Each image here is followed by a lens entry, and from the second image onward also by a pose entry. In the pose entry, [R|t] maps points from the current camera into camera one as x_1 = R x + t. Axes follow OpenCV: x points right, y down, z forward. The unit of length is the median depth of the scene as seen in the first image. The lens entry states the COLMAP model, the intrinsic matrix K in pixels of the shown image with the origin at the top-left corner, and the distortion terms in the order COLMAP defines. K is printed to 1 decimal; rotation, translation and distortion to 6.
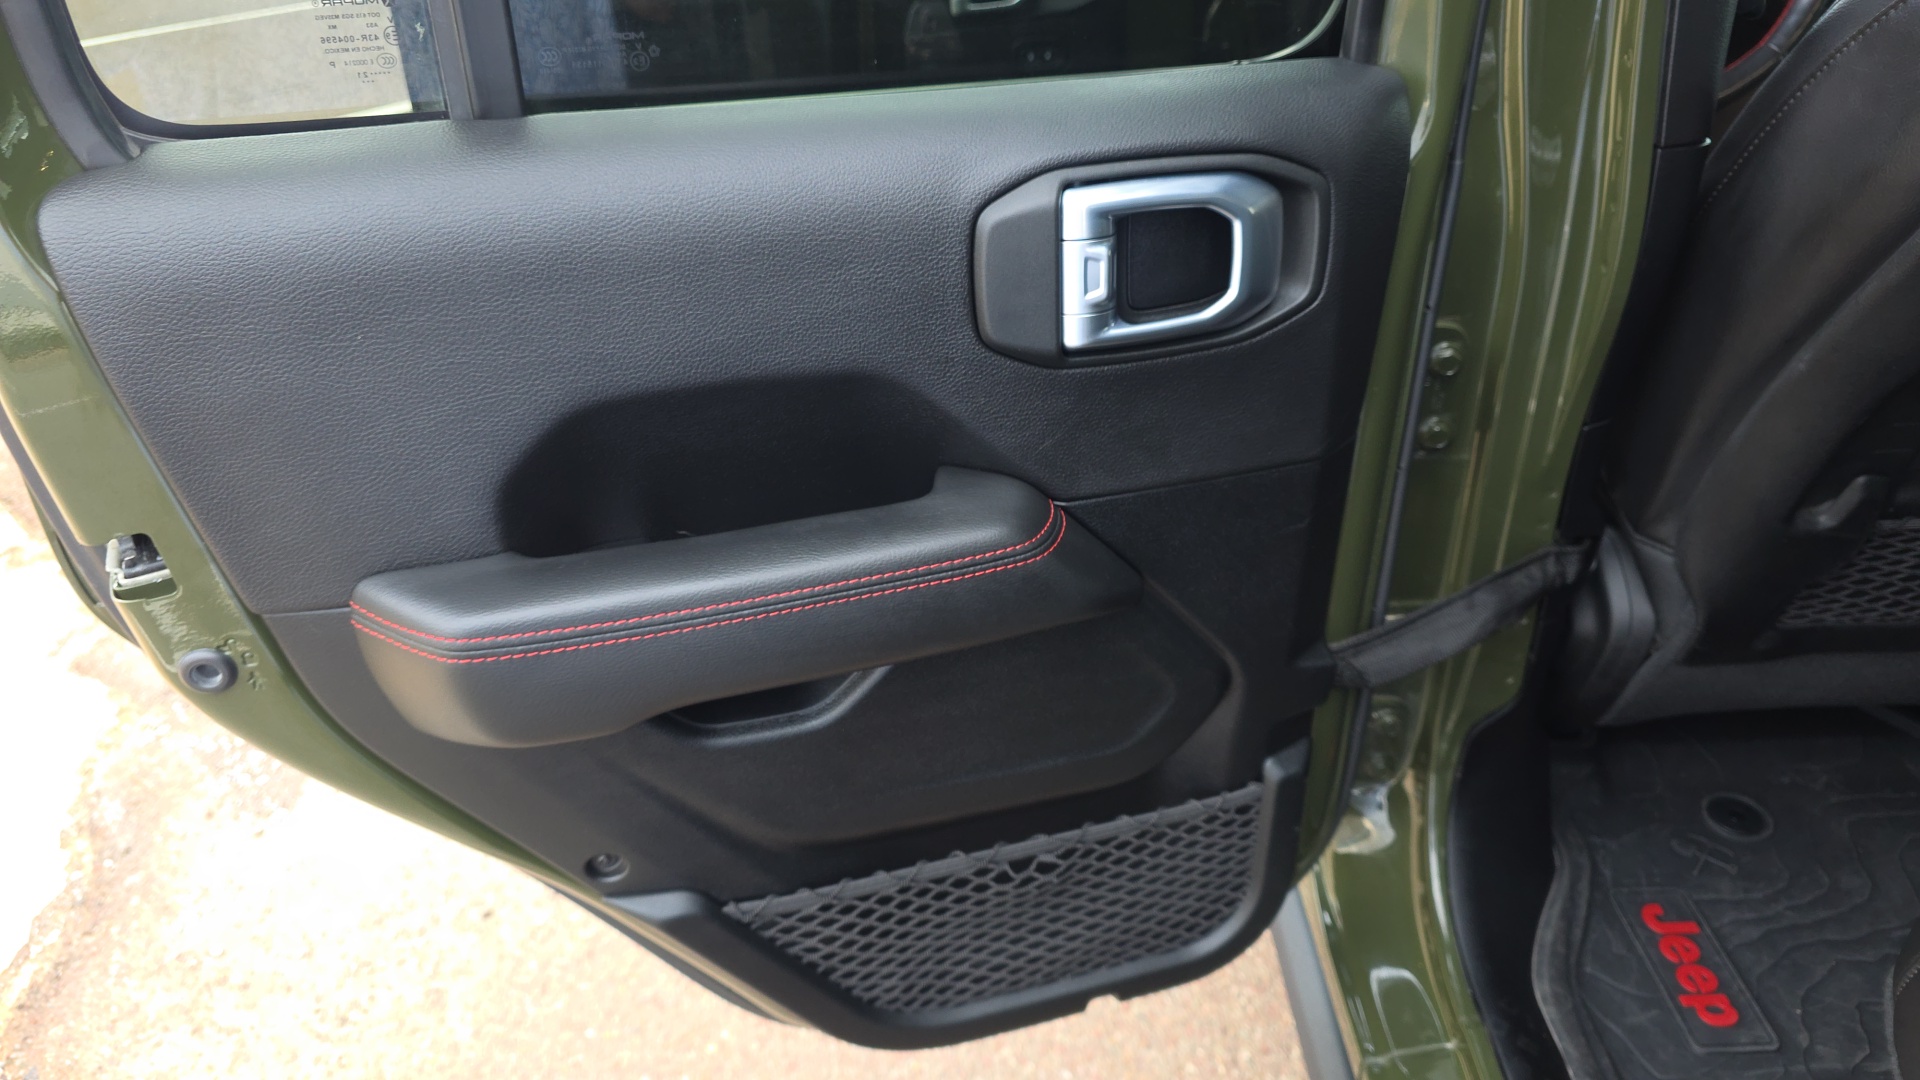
lens RADIAL K [[1296.5, 0, 968.9], [0, 1296.5, 541.3], [0, 0, 1]] dist [0.053805, -0.056291]
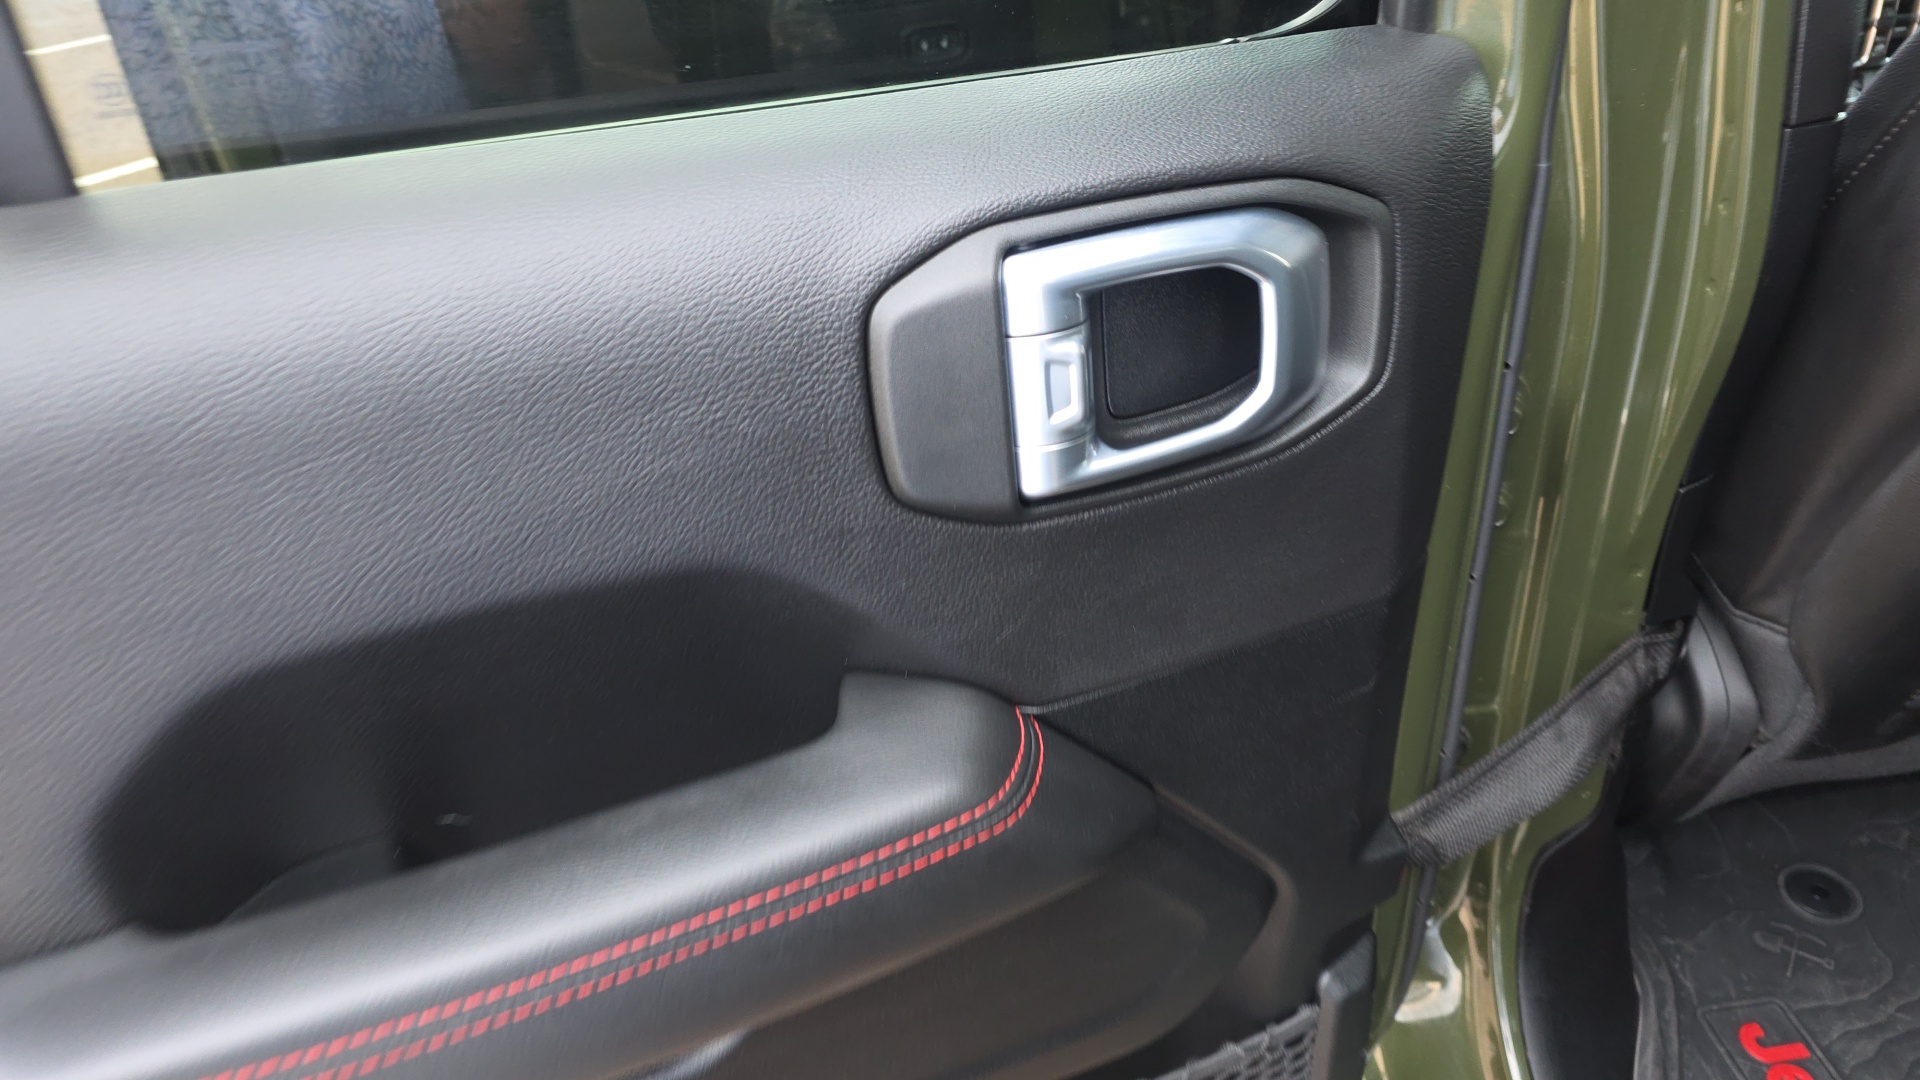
lens RADIAL K [[1296.5, 0, 1002.3], [0, 1296.5, 561.1], [0, 0, 1]] dist [0.053805, -0.056291]
pose [[0.993883, -0.081239, 0.074814, 0.010332], [0.079632, 0.996530, 0.024223, -0.111323], [-0.076522, -0.018117, 0.996903, 0.297142]]
